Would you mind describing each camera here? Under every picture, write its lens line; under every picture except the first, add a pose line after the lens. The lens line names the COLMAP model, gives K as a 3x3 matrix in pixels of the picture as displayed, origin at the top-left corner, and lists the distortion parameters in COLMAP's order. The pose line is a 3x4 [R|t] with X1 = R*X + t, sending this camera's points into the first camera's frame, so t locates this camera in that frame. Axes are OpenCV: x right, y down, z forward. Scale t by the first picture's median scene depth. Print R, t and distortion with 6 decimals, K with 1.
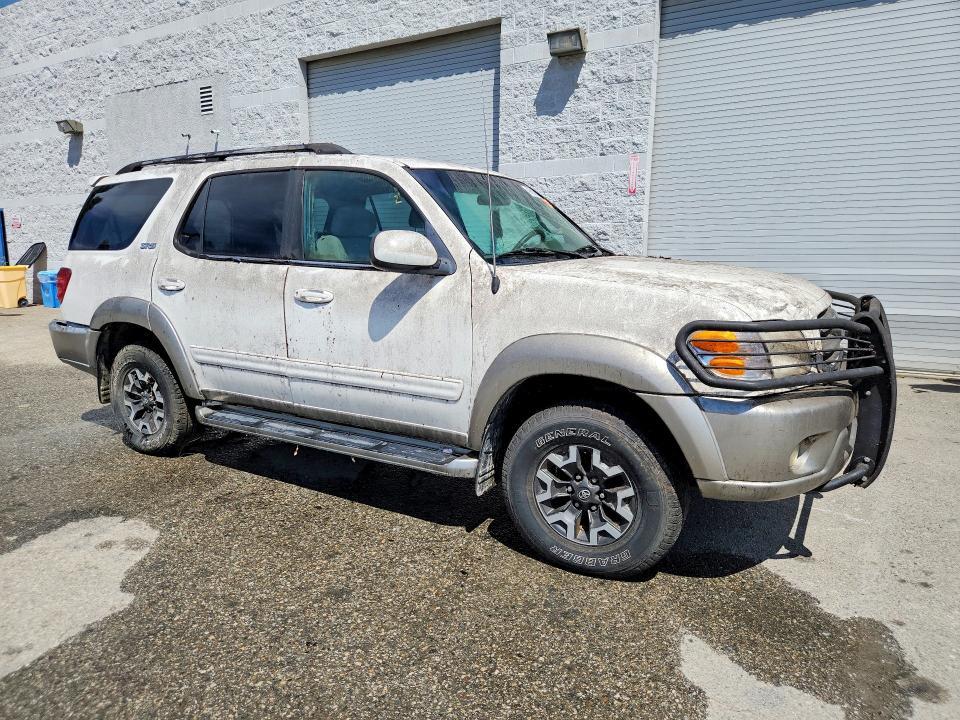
lens RADIAL K [[635.3, 0, 480.0], [0, 635.3, 360.0], [0, 0, 1]] dist [0.079506, -0.068544]
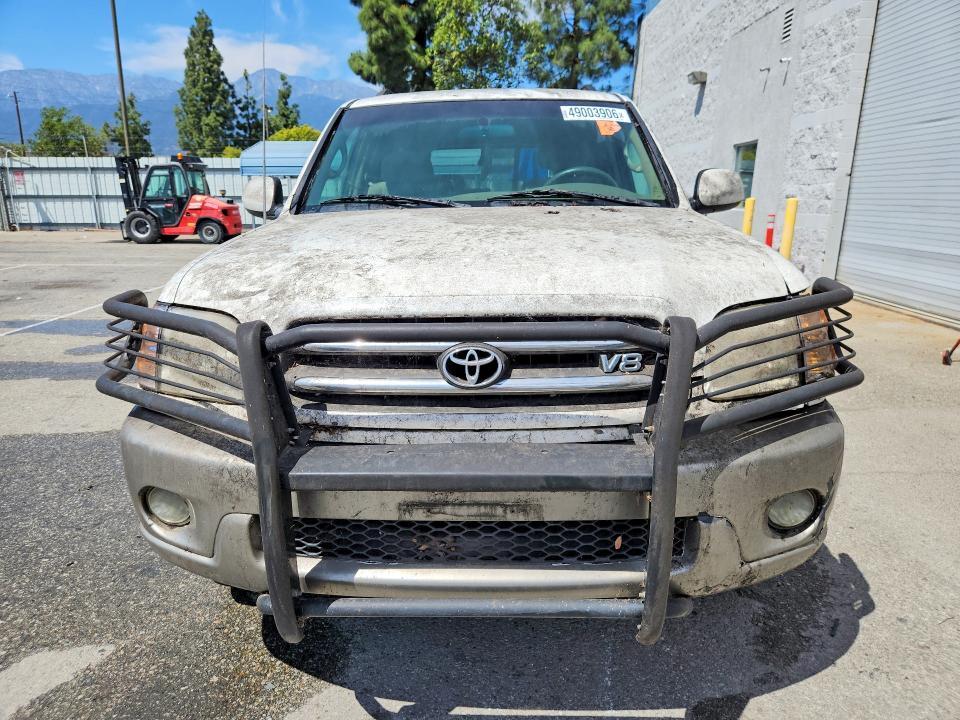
lens RADIAL K [[635.3, 0, 480.0], [0, 635.3, 360.0], [0, 0, 1]] dist [0.079506, -0.068544]
pose [[0.491640, 0.218334, -0.842983, 0.243704], [-0.144055, 0.975111, 0.168541, -0.036369], [0.858801, 0.038575, 0.510856, 0.188919]]
